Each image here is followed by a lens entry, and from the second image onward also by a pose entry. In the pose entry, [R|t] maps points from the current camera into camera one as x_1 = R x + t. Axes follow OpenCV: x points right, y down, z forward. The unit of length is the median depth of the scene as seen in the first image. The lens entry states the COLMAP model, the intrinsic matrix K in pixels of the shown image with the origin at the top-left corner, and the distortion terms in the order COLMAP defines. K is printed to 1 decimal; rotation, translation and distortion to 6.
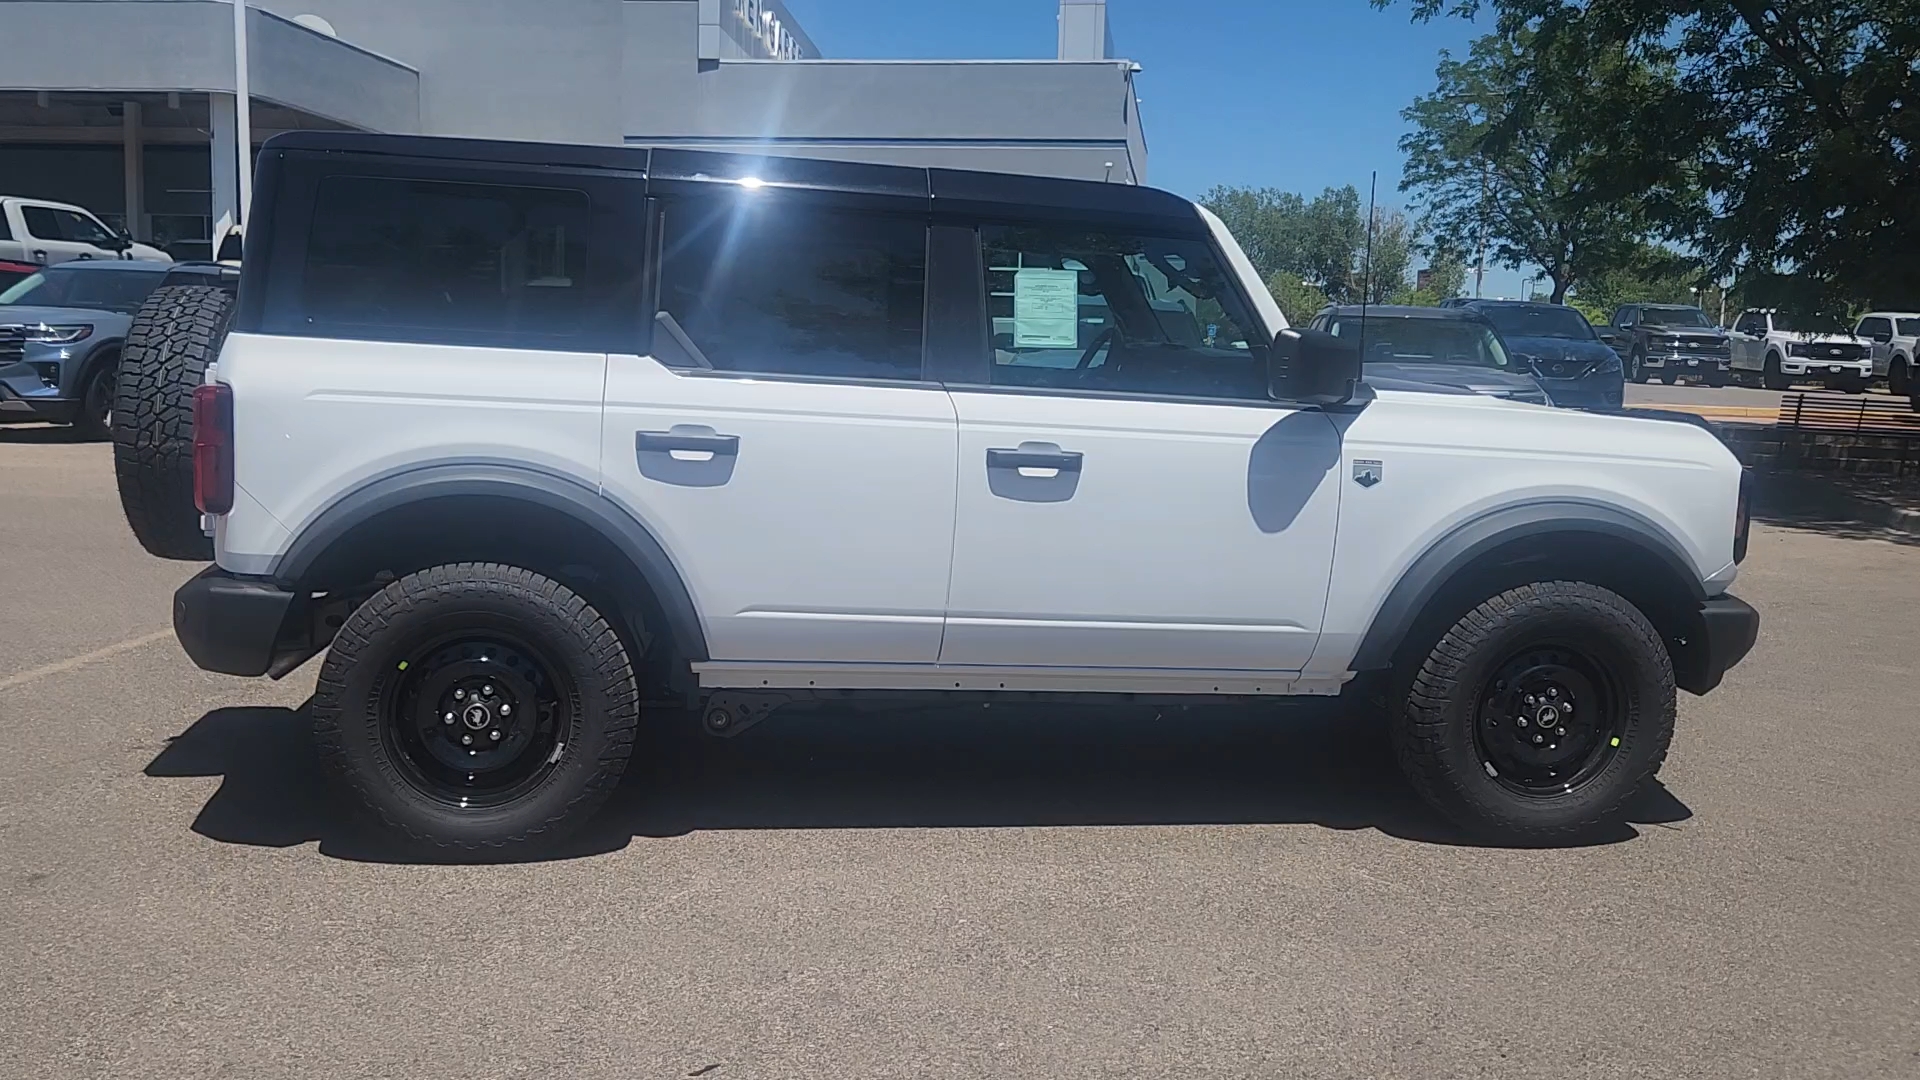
lens RADIAL K [[1635.5, 0, 960.0], [0, 1635.5, 540.0], [0, 0, 1]] dist [0.022701, -0.004256]
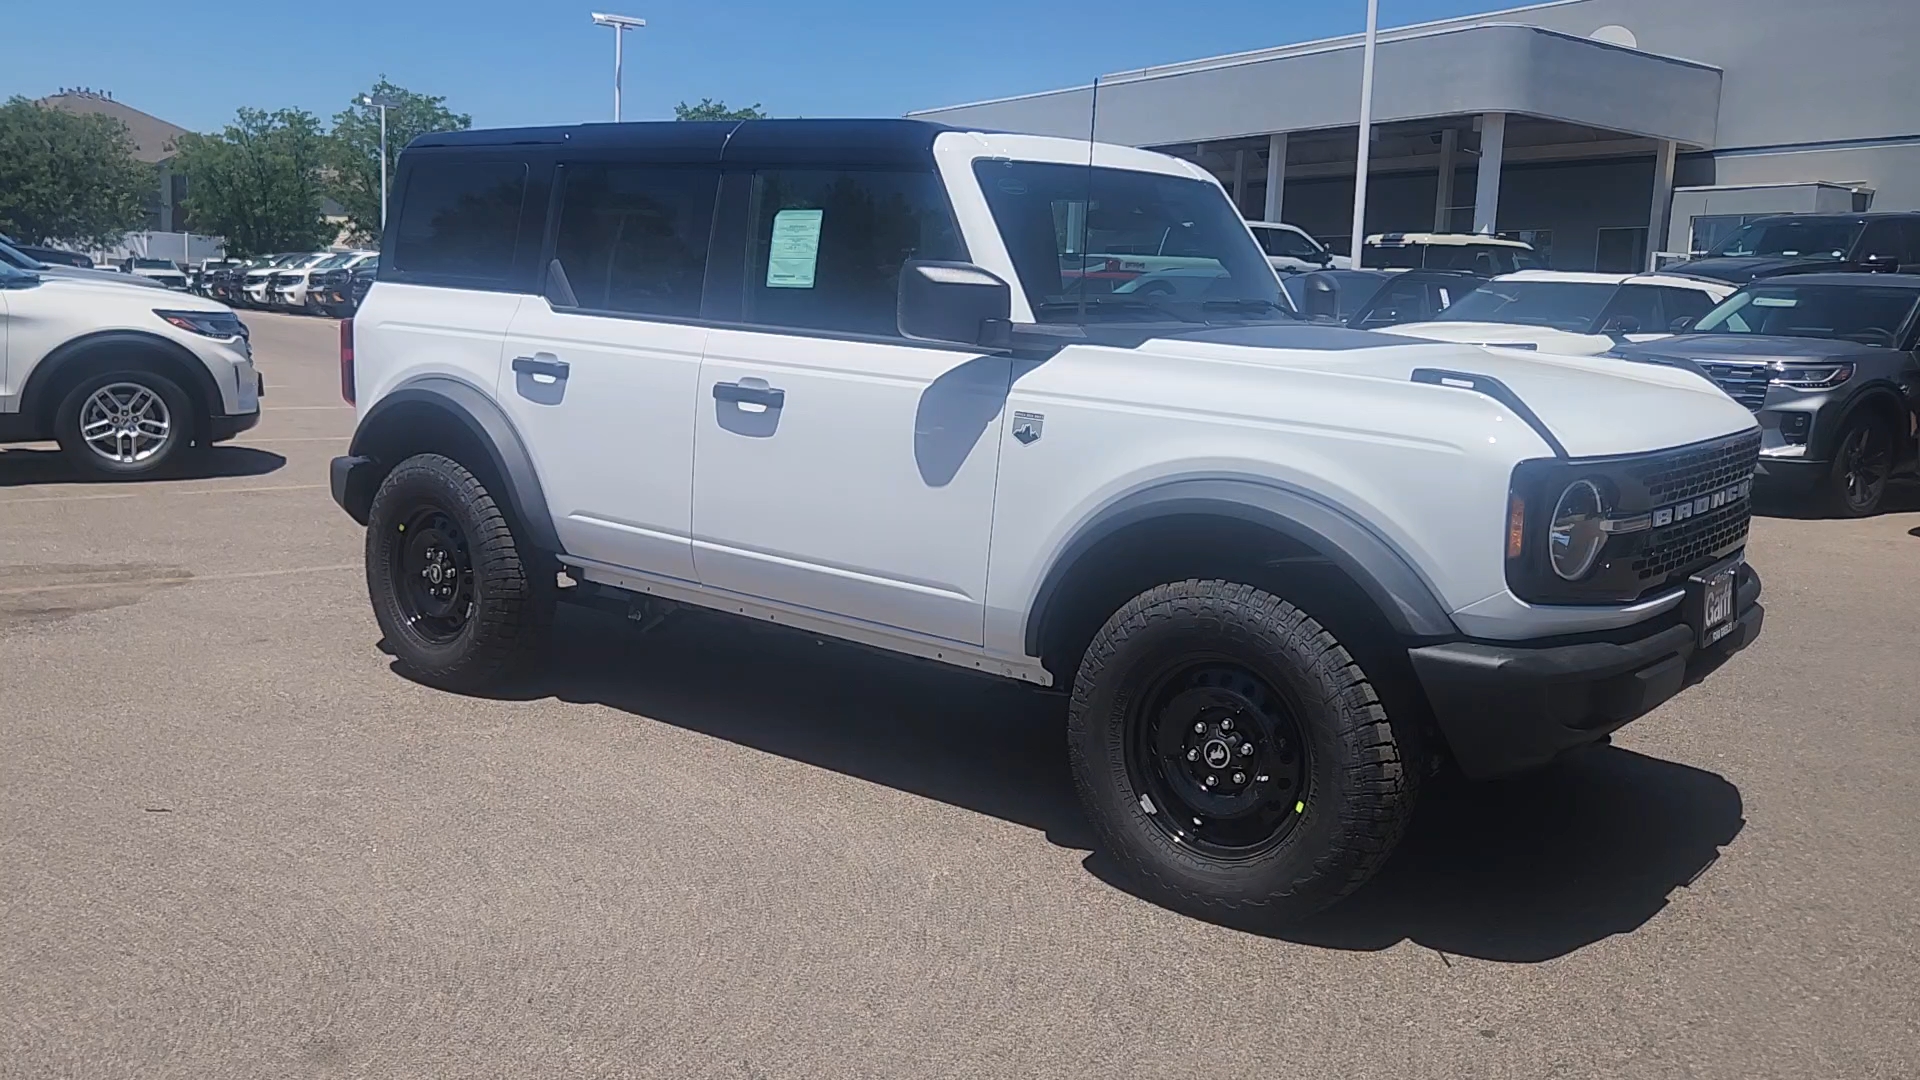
lens RADIAL K [[1635.5, 0, 960.0], [0, 1635.5, 540.0], [0, 0, 1]] dist [0.022701, -0.004256]
pose [[0.675334, 0.098641, -0.730886, 0.866387], [-0.106943, 0.993639, 0.035287, -0.008531], [0.729717, 0.054333, 0.681587, 0.385880]]
